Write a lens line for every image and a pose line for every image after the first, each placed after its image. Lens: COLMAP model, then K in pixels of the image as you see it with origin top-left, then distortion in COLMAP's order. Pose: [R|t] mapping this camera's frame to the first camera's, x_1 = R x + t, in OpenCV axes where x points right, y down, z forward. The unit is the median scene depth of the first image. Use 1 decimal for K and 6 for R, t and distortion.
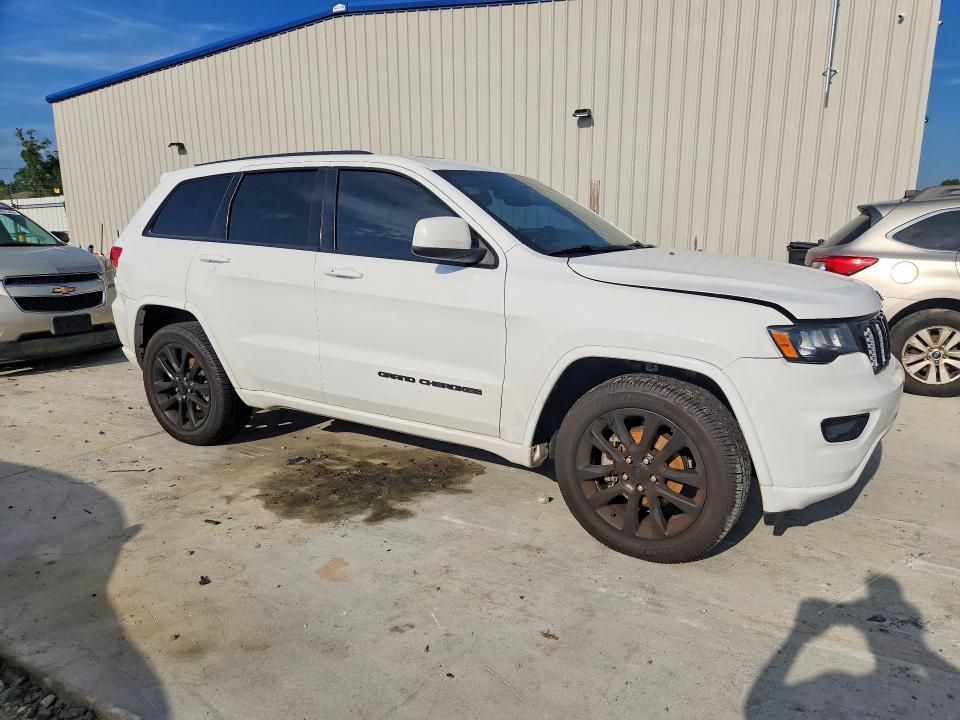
lens RADIAL K [[704.4, 0, 479.0], [0, 704.4, 360.7], [0, 0, 1]] dist [-0.008491, -0.005159]
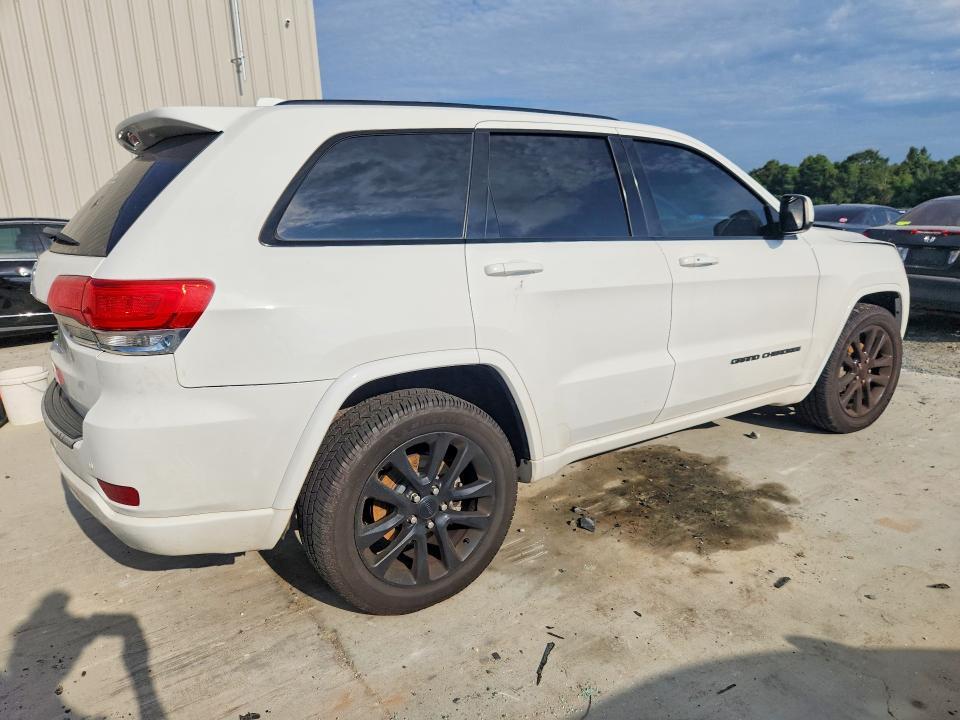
lens RADIAL K [[713.4, 0, 482.0], [0, 713.4, 363.4], [0, 0, 1]] dist [0.002470, -0.006954]
pose [[0.372857, -0.213785, 0.902925, -1.084148], [0.203960, 0.968180, 0.145011, -0.178997], [-0.905195, 0.130092, 0.404596, 0.875173]]
